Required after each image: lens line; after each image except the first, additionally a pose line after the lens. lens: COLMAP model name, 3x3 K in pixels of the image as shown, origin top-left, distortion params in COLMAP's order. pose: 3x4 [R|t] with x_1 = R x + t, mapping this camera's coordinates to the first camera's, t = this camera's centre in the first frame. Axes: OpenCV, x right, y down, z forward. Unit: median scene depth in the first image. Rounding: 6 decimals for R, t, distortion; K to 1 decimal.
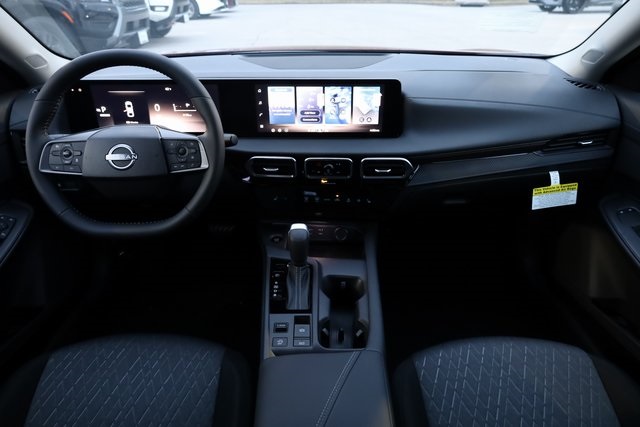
lens RADIAL K [[438.7, 0, 320.0], [0, 438.7, 213.5], [0, 0, 1]] dist [-0.006599, -0.000818]
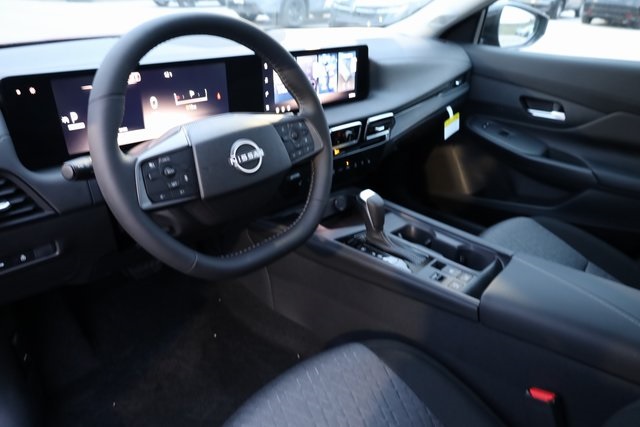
lens RADIAL K [[438.7, 0, 320.0], [0, 438.7, 213.5], [0, 0, 1]] dist [-0.006599, -0.000818]
pose [[0.683403, -0.307643, 0.662055, -0.735115], [0.309514, 0.943432, 0.118898, -0.073635], [-0.661182, 0.123660, 0.739964, 0.322314]]
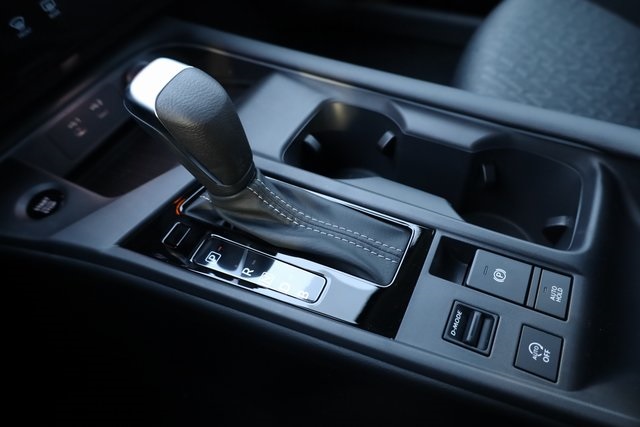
lens RADIAL K [[438.7, 0, 320.0], [0, 438.7, 213.5], [0, 0, 1]] dist [-0.006599, -0.000818]
pose [[0.446375, -0.732084, 0.514589, -0.187944], [0.496775, 0.681038, 0.537962, -0.004942], [-0.744287, 0.015502, 0.667679, 0.700712]]
